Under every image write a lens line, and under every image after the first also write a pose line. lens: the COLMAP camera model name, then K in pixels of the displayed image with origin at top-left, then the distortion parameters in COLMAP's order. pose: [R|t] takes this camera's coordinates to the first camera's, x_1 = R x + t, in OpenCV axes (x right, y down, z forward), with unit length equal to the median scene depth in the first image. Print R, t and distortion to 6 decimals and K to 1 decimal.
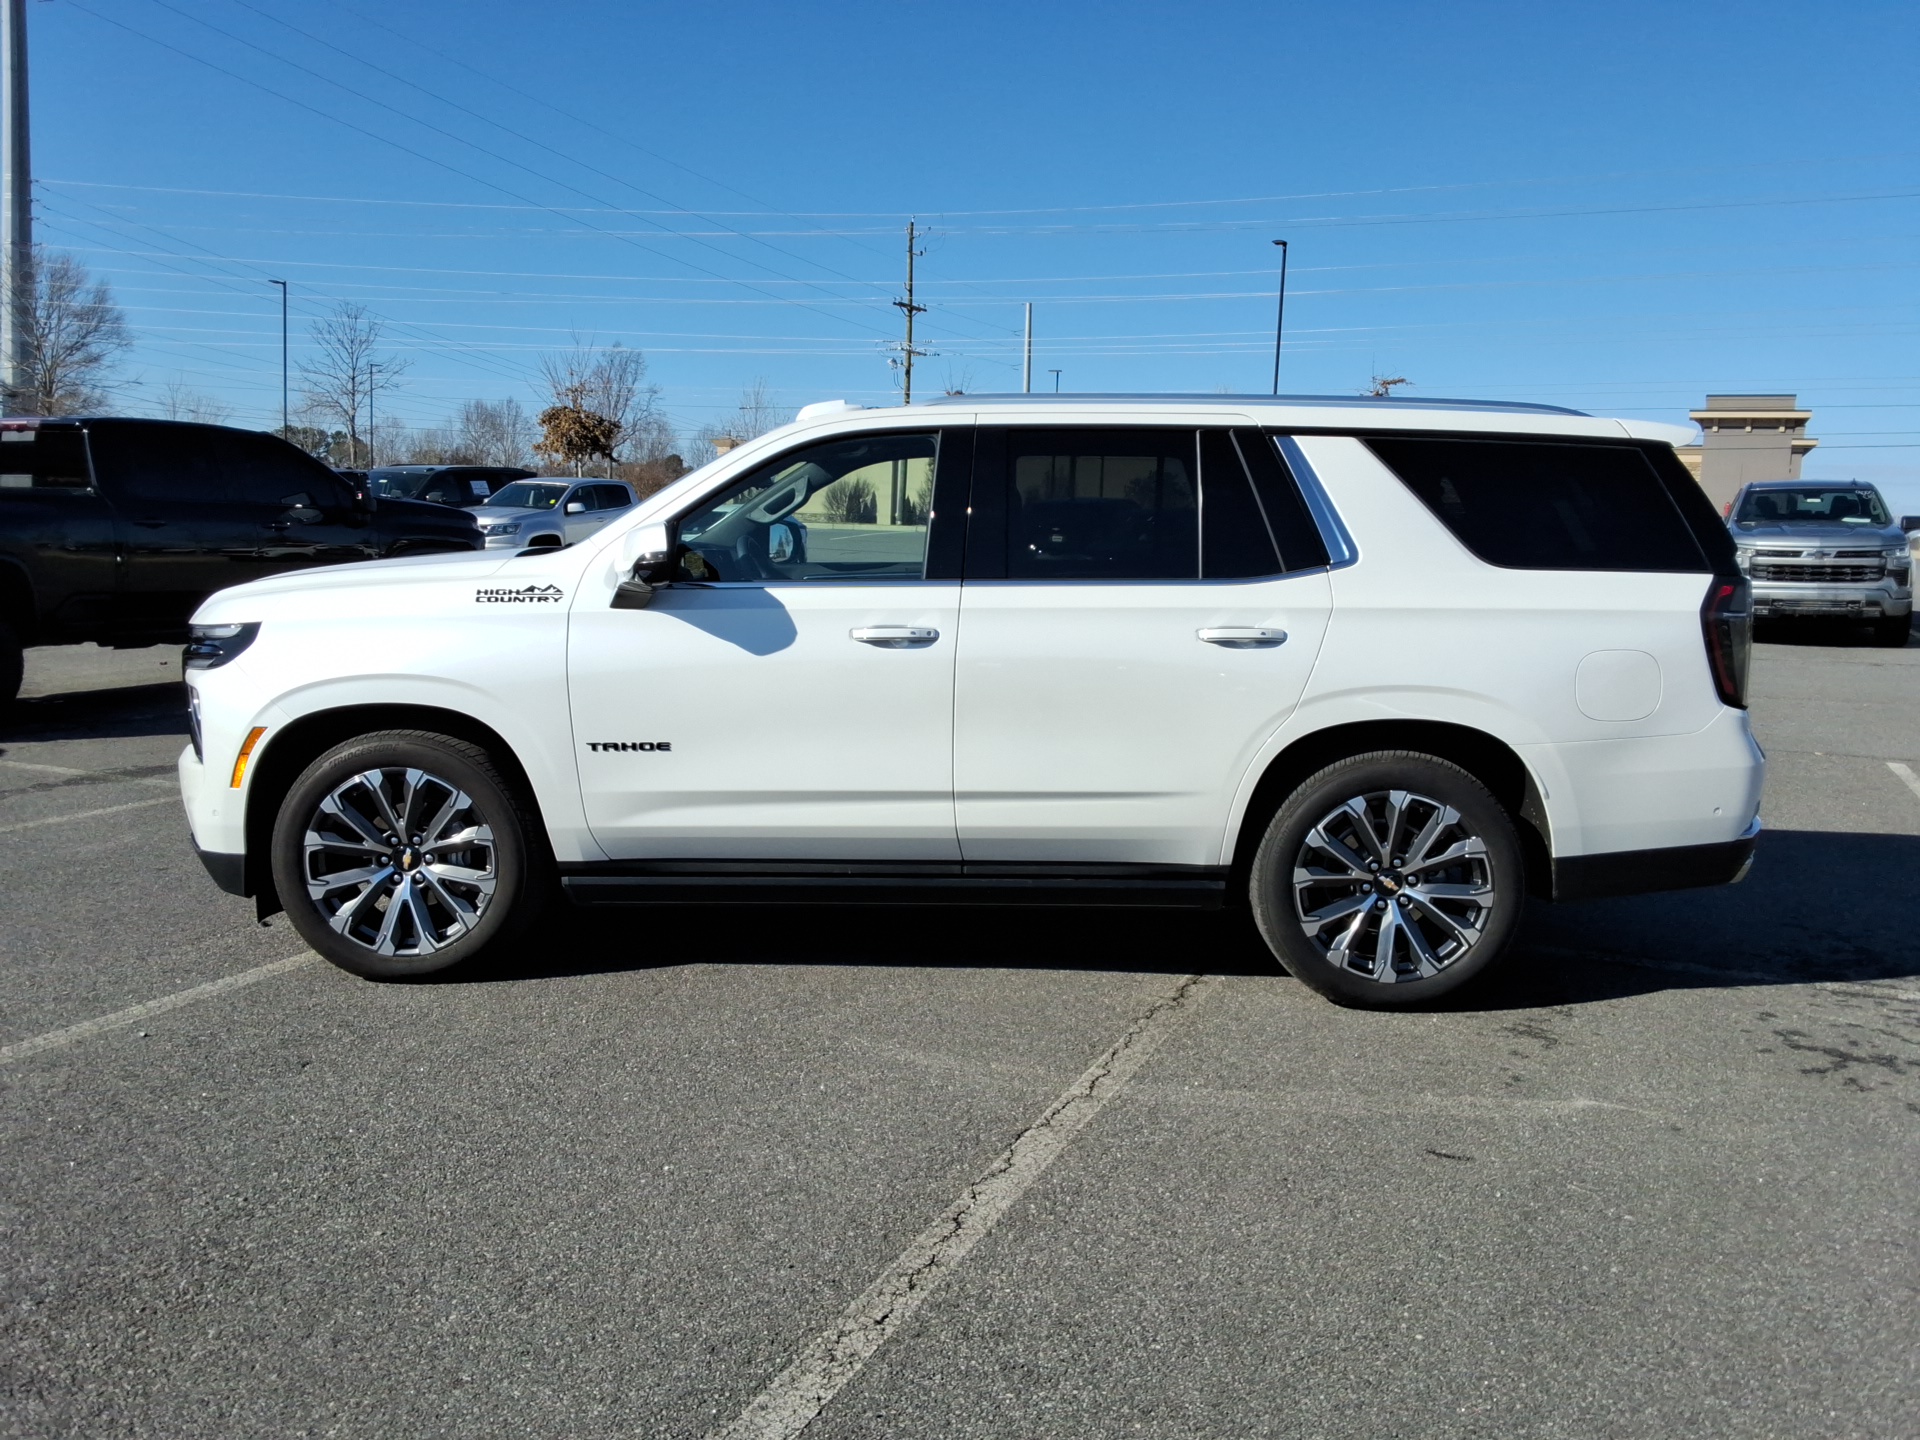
lens RADIAL K [[1535.1, 0, 975.2], [0, 1535.1, 705.4], [0, 0, 1]] dist [0.120003, -0.193452]
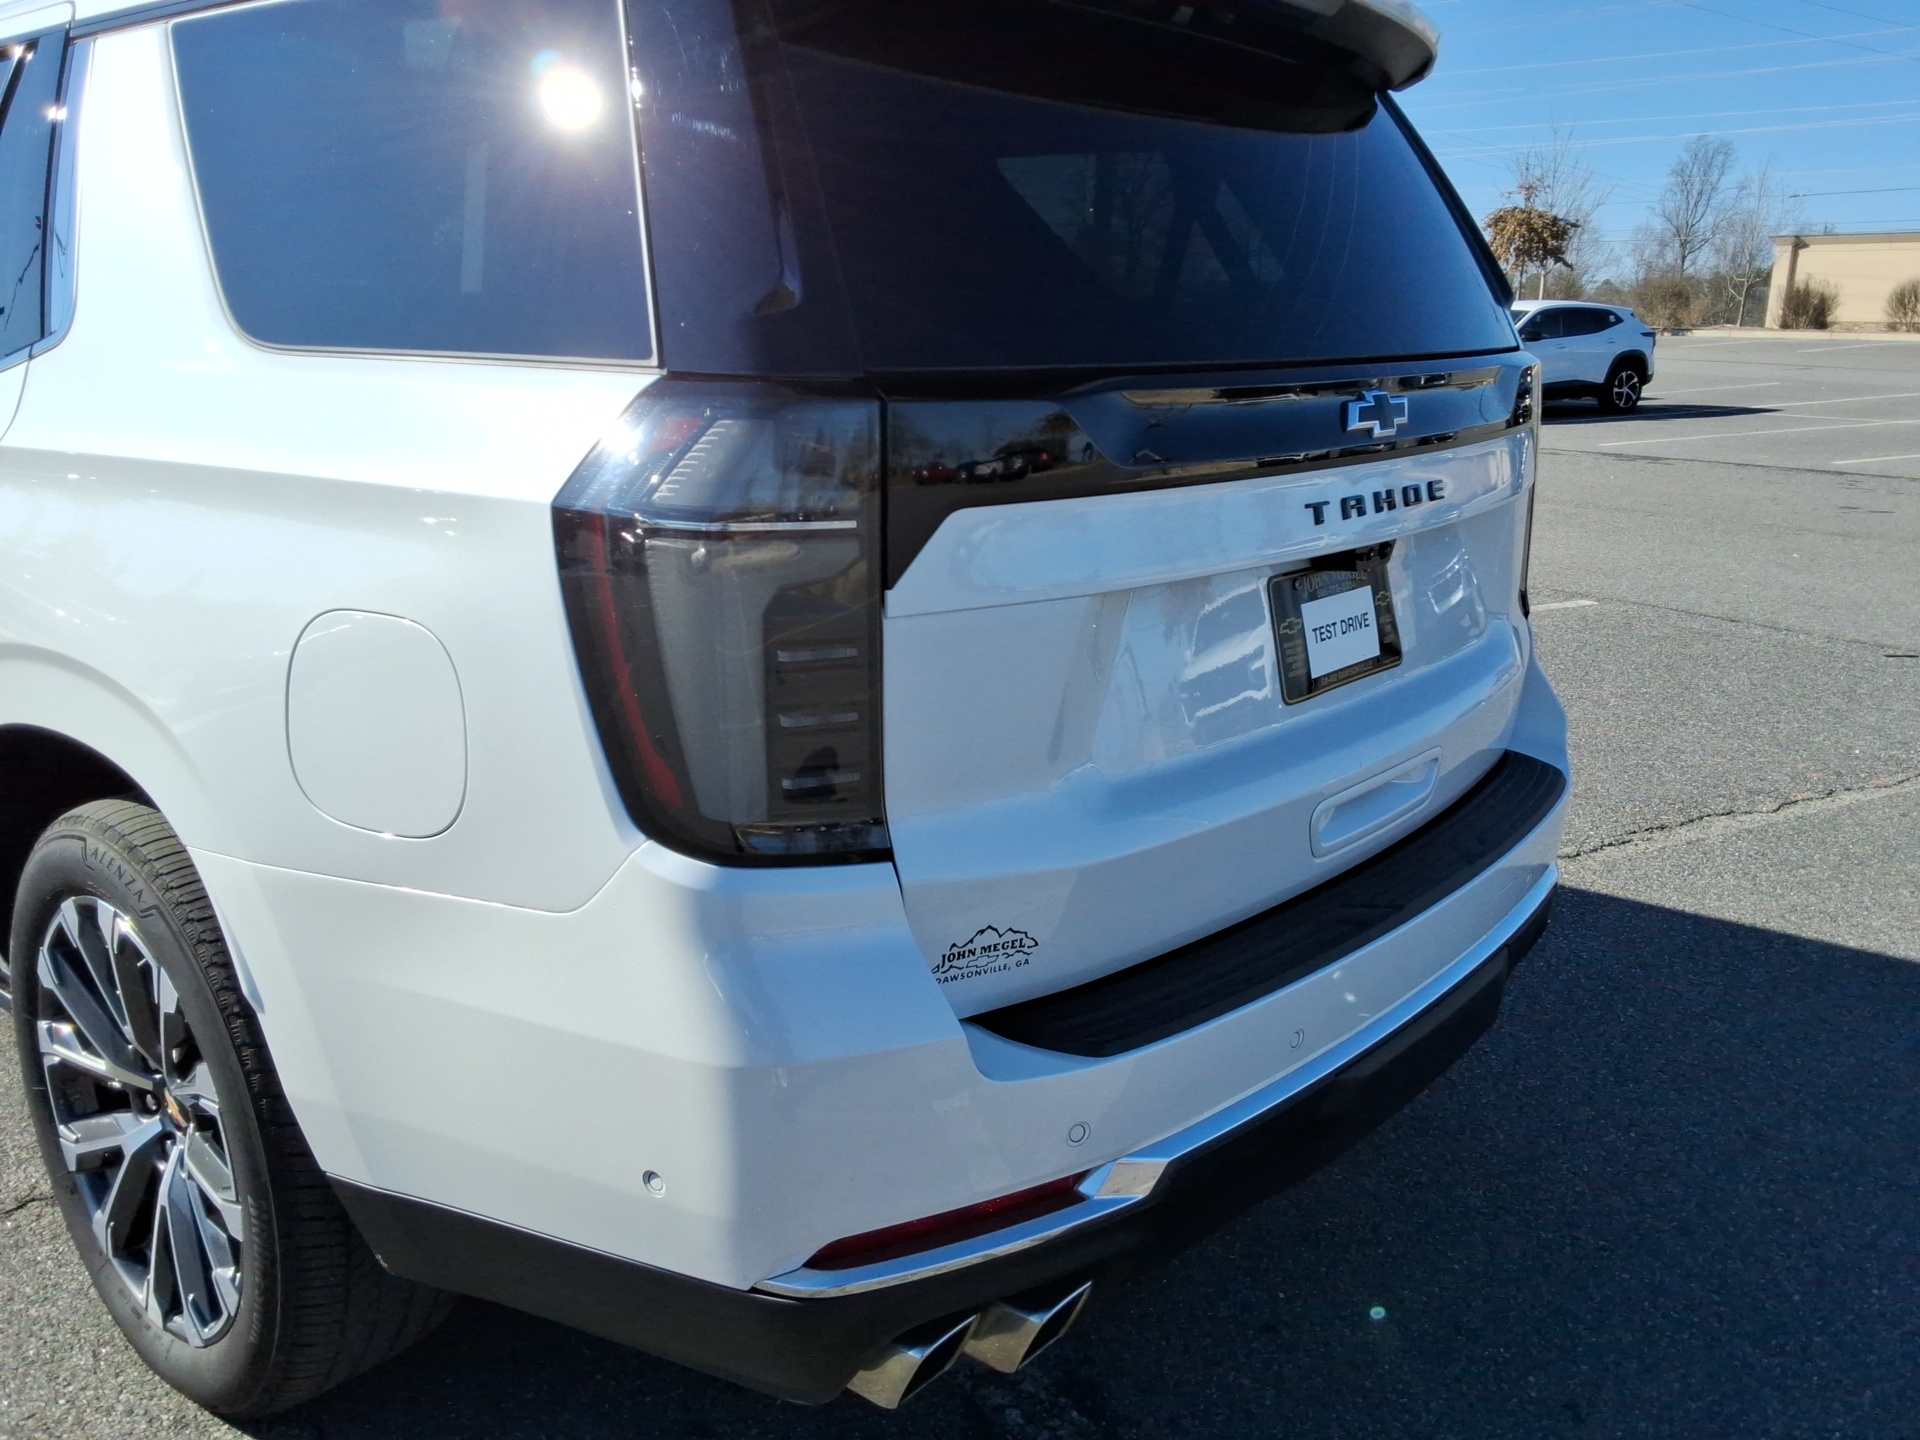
lens RADIAL K [[1519.2, 0, 957.0], [0, 1519.2, 696.8], [0, 0, 1]] dist [0.113130, -0.181667]
pose [[0.779345, 0.127389, -0.613509, 0.676280], [-0.060906, 0.989880, 0.128170, -0.063190], [0.623627, -0.062522, 0.779217, 0.805555]]
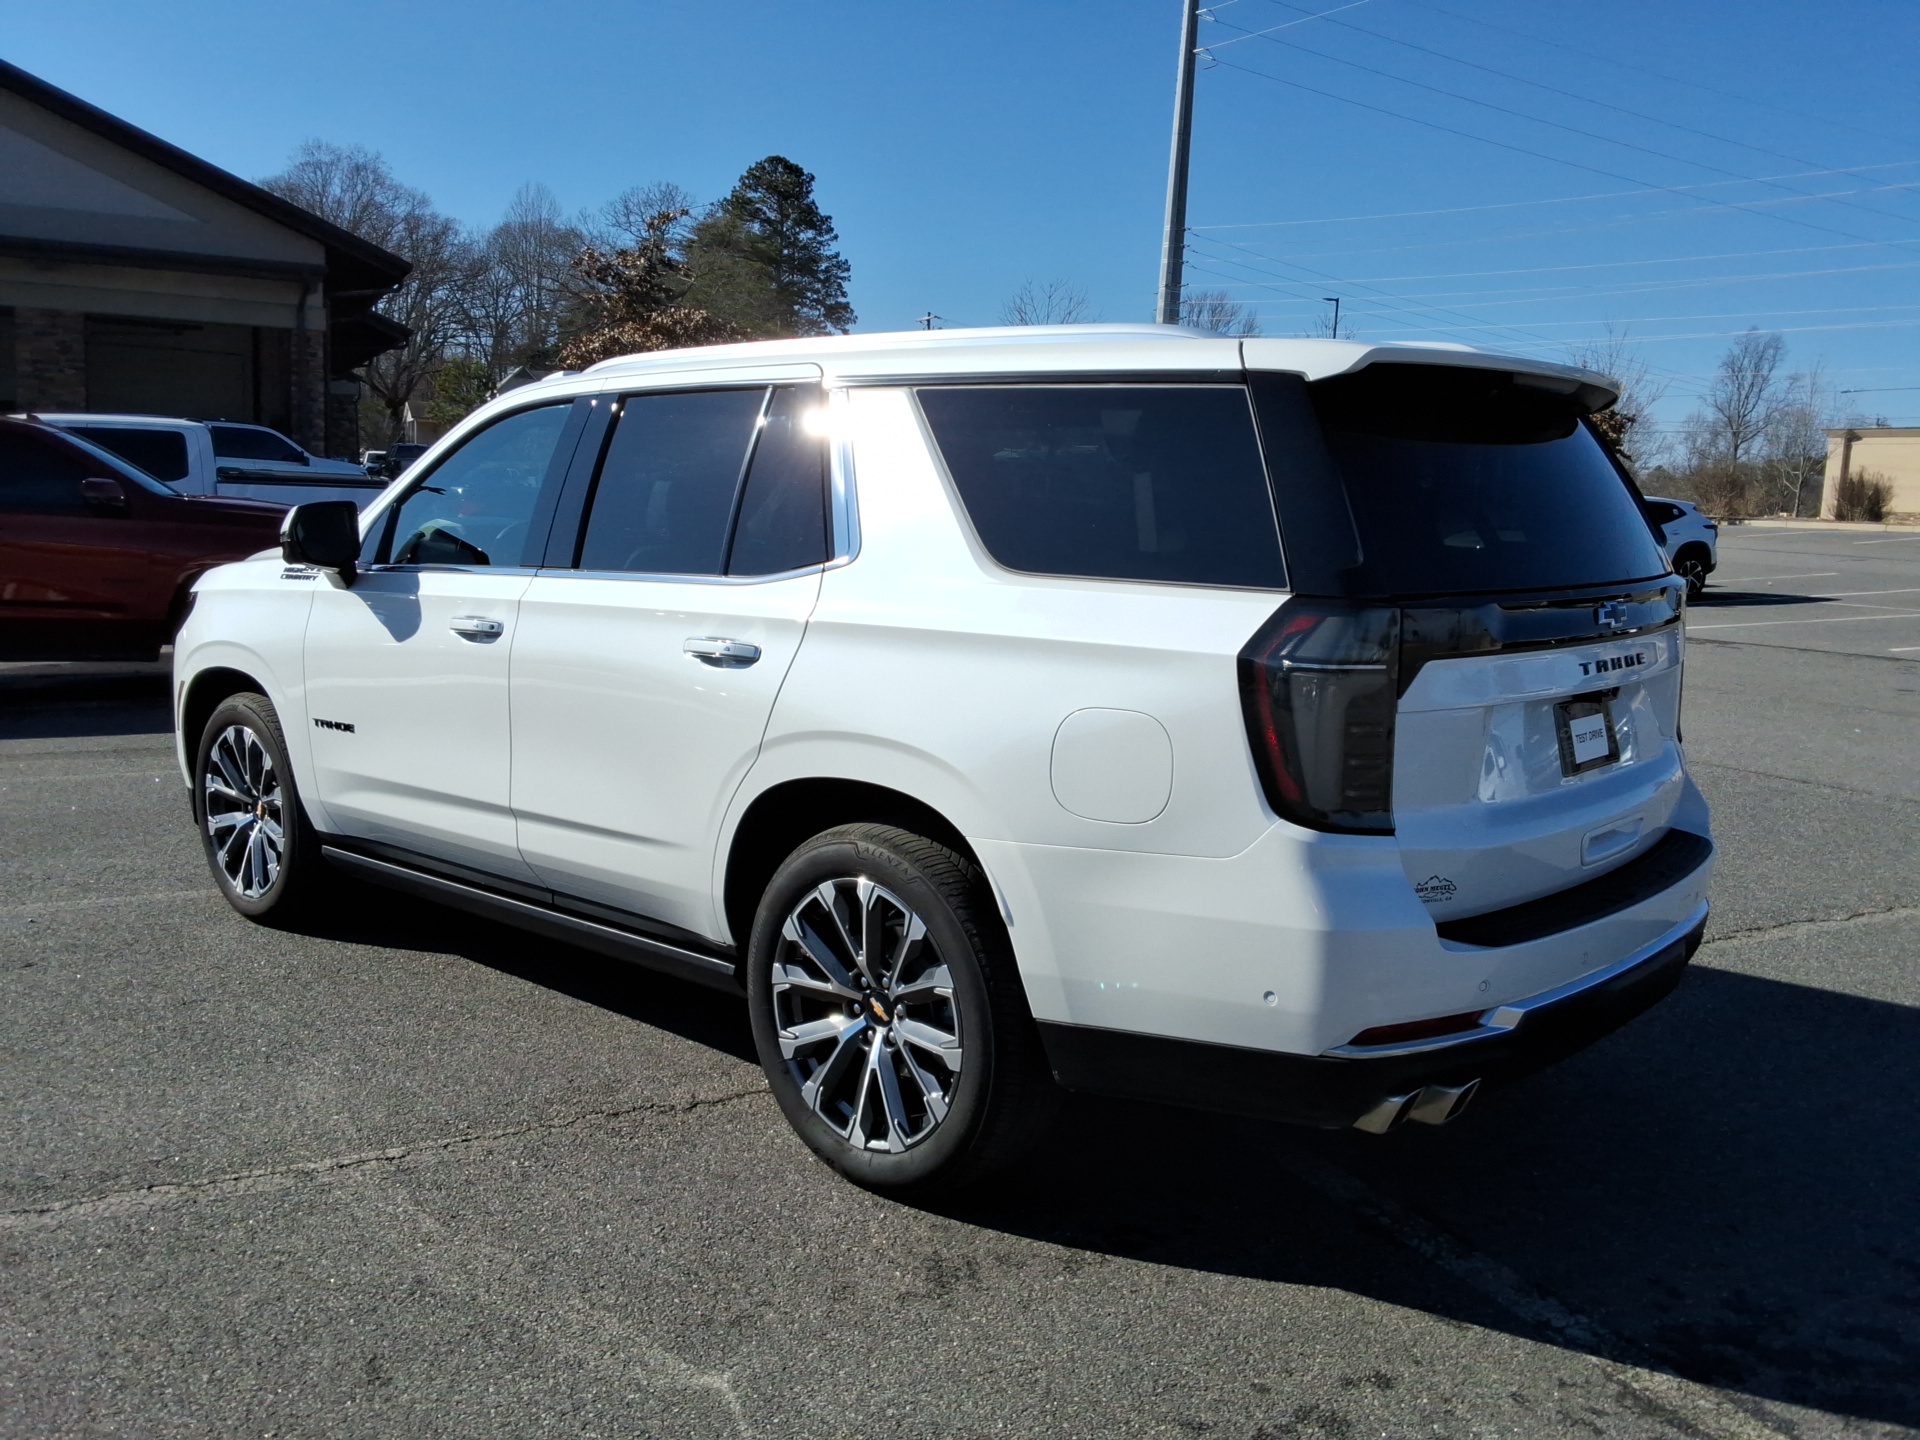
lens RADIAL K [[1535.1, 0, 975.2], [0, 1535.1, 705.4], [0, 0, 1]] dist [0.120003, -0.193452]
pose [[0.765589, 0.078493, -0.638523, 0.740054], [-0.080313, 0.996425, 0.026195, -0.046338], [0.638297, 0.031227, 0.769156, 0.473795]]
